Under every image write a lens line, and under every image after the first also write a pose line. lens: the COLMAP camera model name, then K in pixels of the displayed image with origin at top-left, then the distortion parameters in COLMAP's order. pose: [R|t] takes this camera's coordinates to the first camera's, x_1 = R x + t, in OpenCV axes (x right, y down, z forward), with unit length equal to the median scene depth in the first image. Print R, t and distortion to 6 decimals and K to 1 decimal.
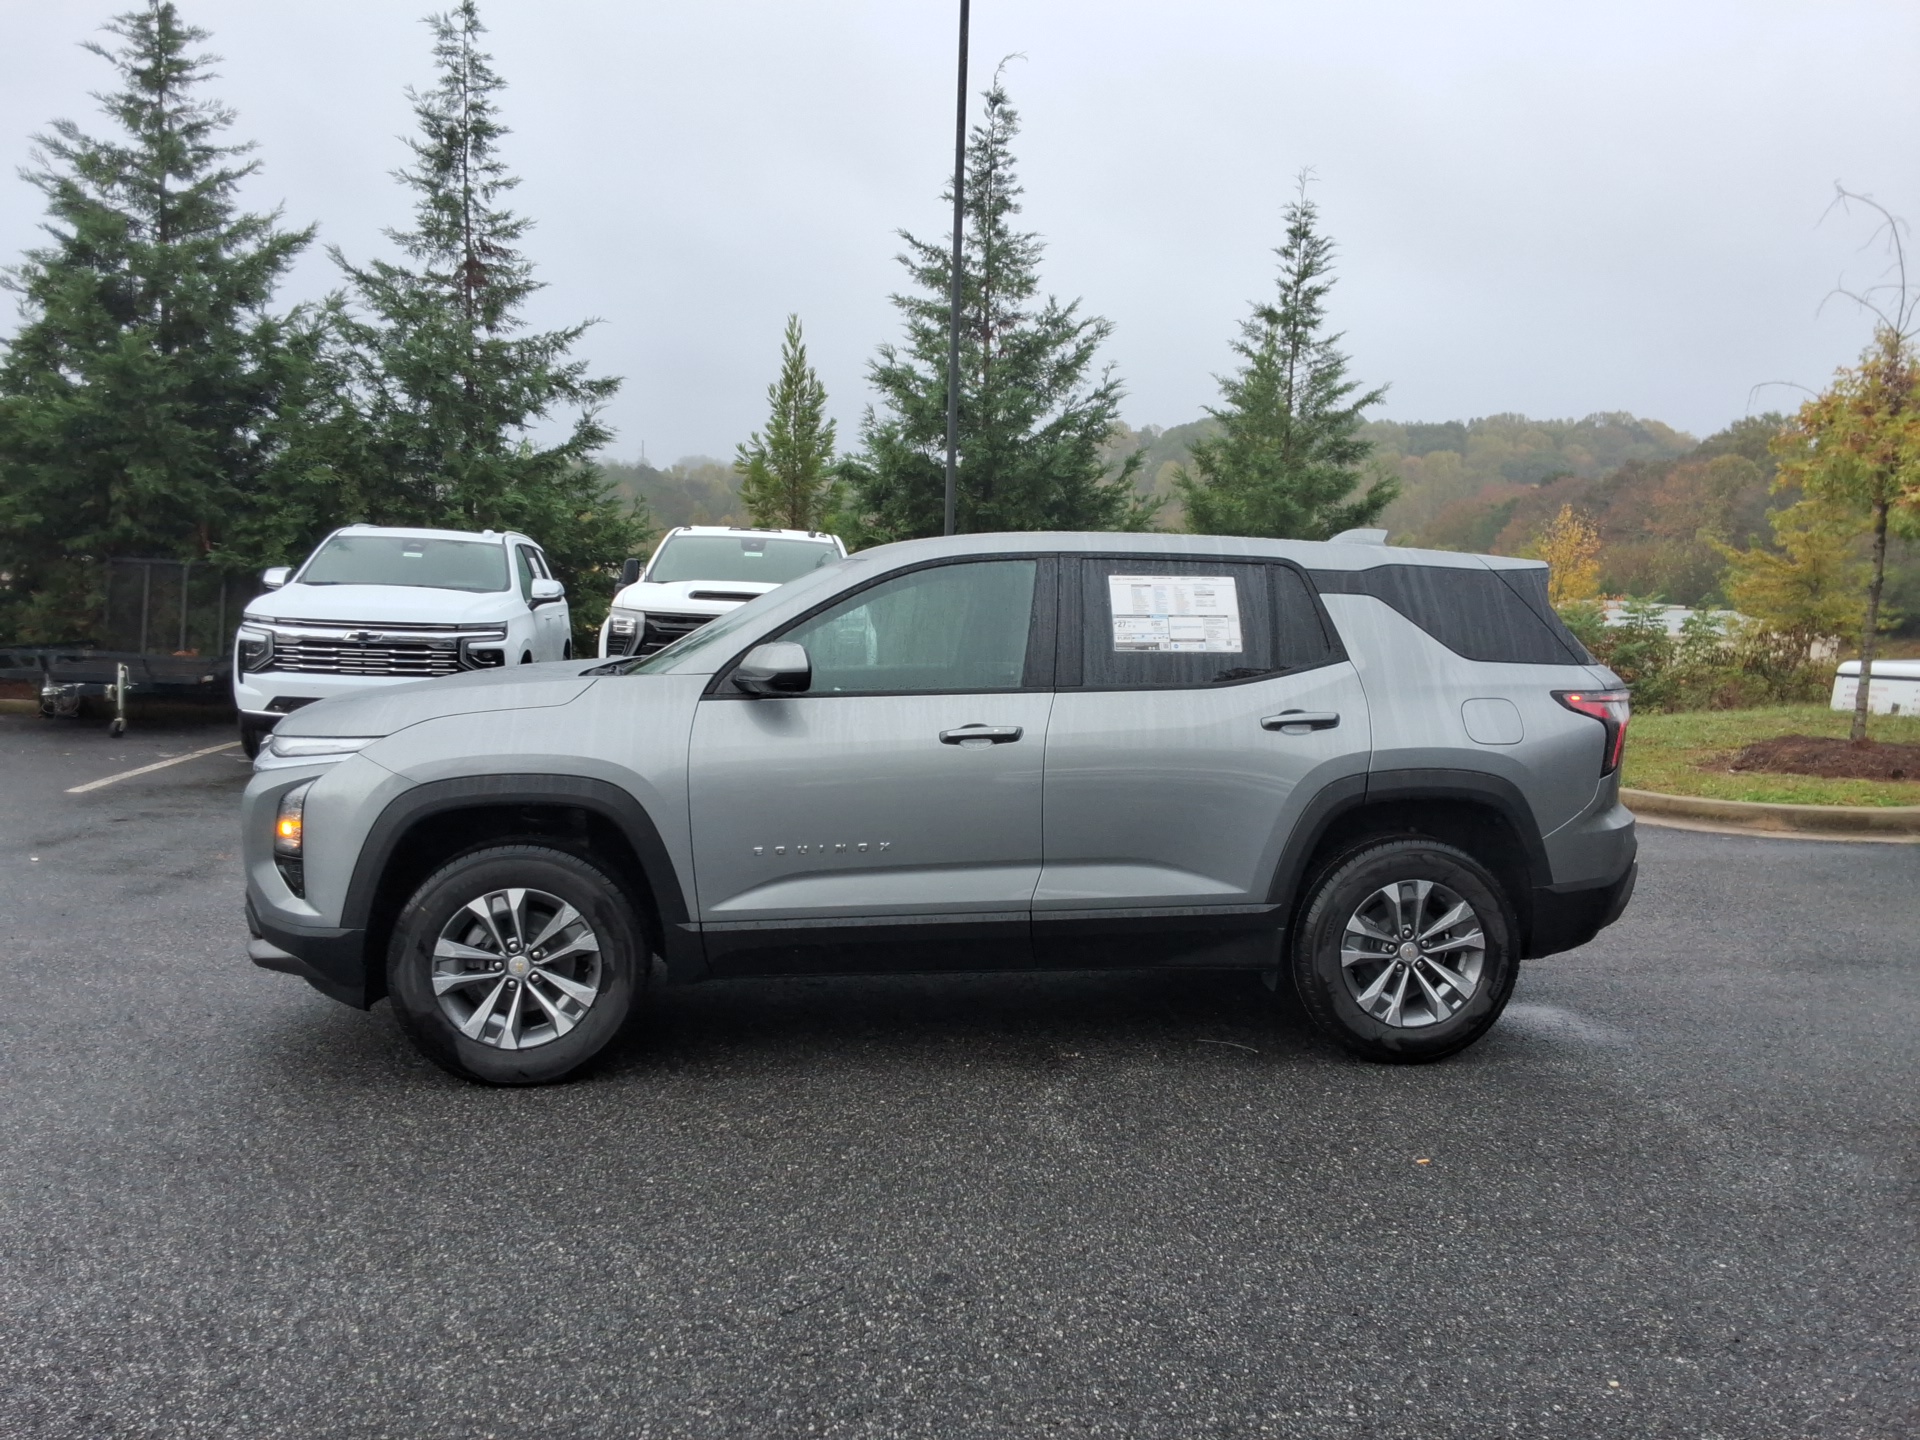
lens RADIAL K [[1535.4, 0, 964.8], [0, 1535.4, 717.7], [0, 0, 1]] dist [0.137673, -0.221391]
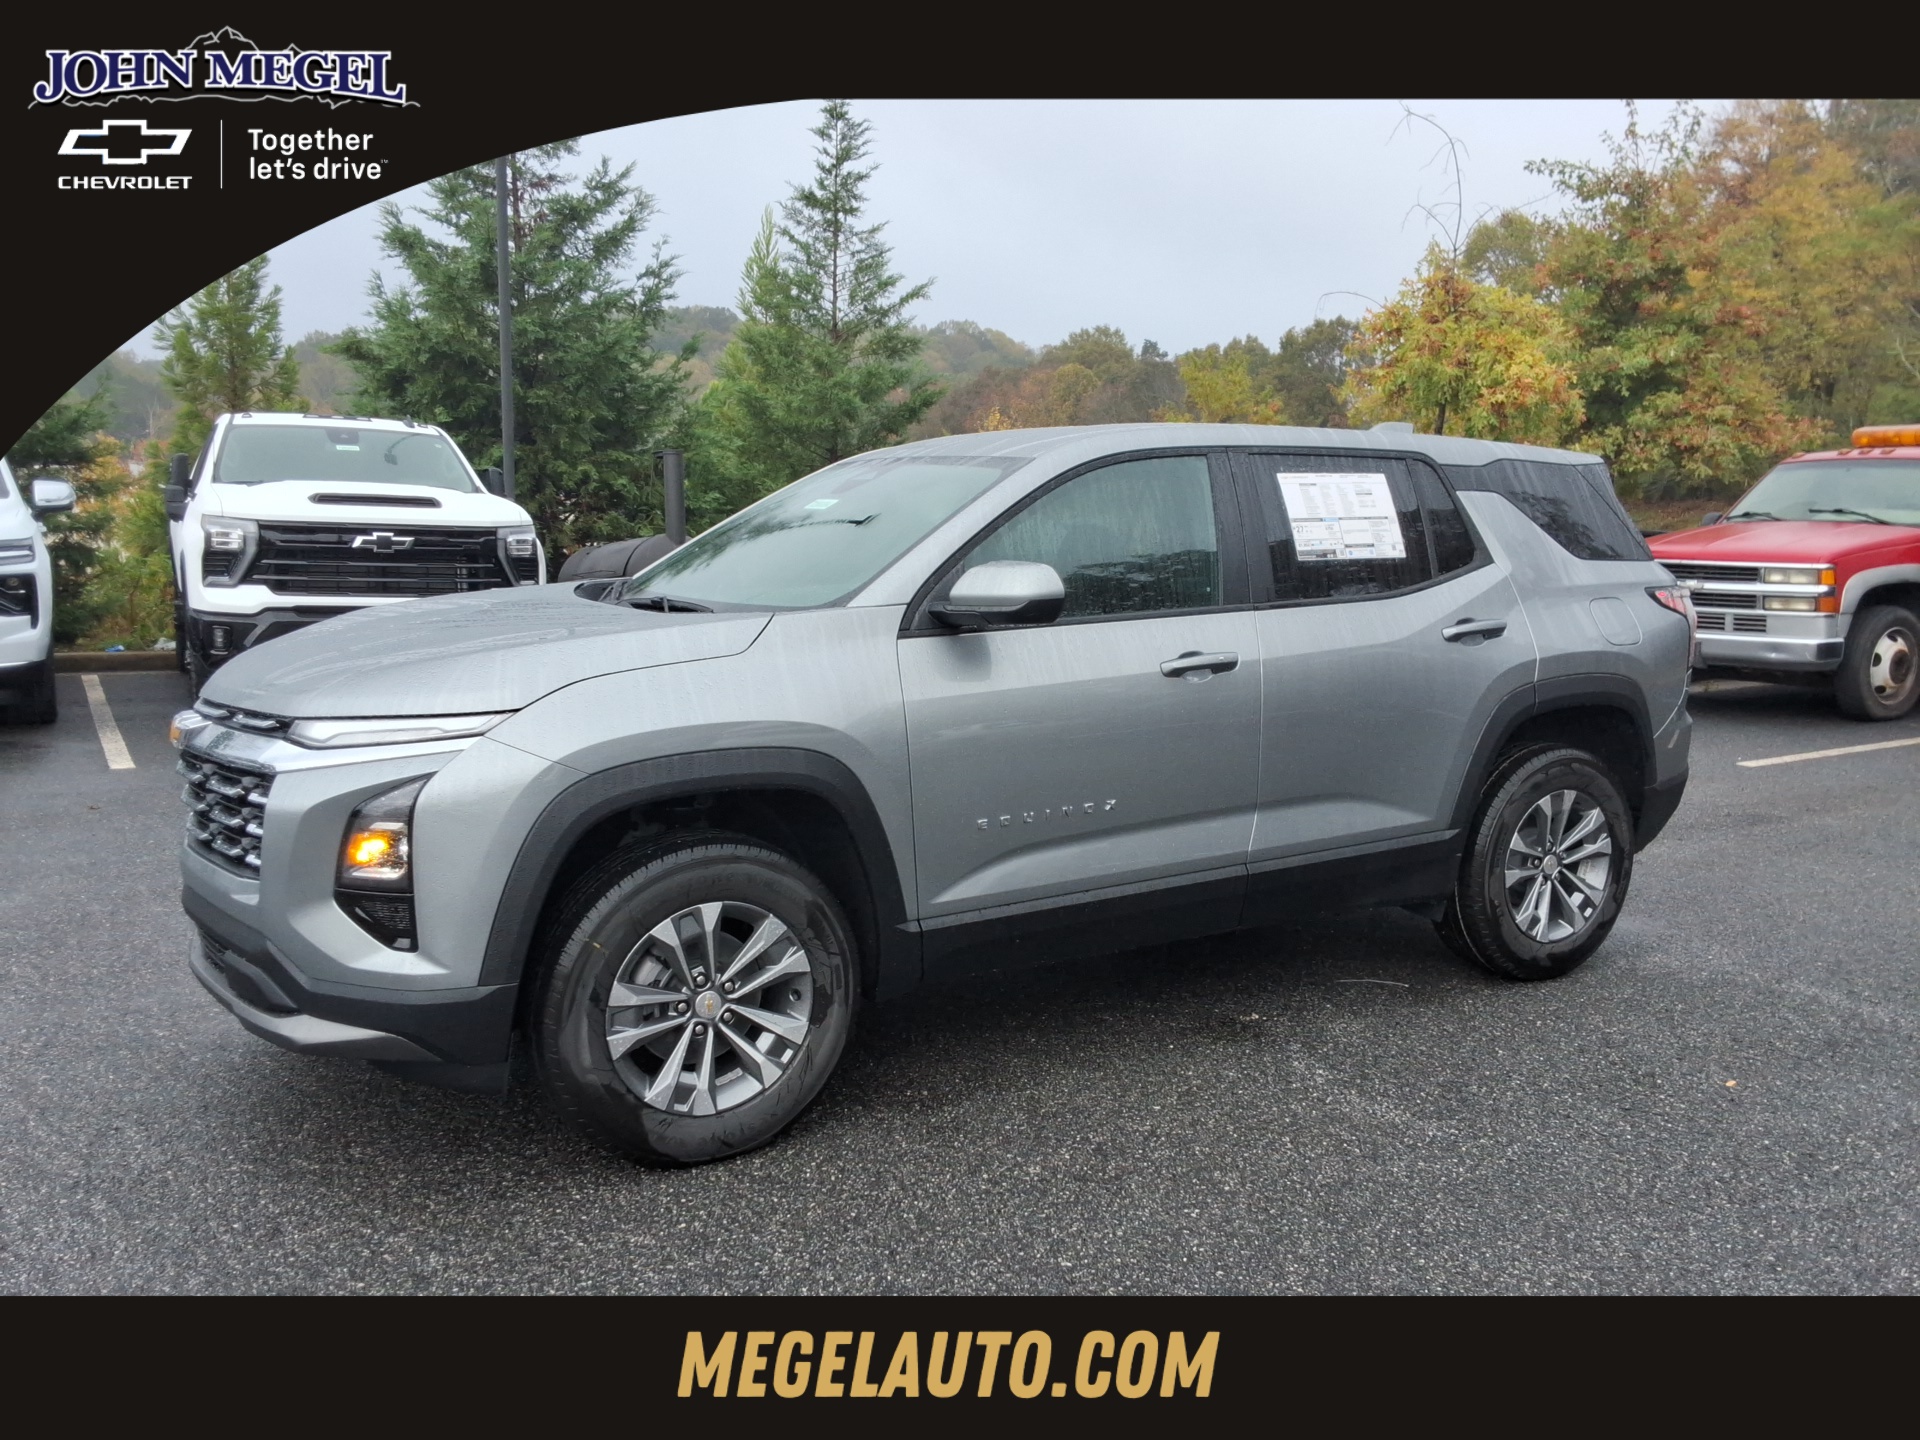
lens RADIAL K [[1541.4, 0, 995.9], [0, 1541.4, 725.0], [0, 0, 1]] dist [0.132605, -0.231138]
pose [[0.924070, -0.066102, 0.376463, -0.391600], [0.040068, 0.996258, 0.076579, -0.023772], [-0.380116, -0.055680, 0.923261, 0.238728]]
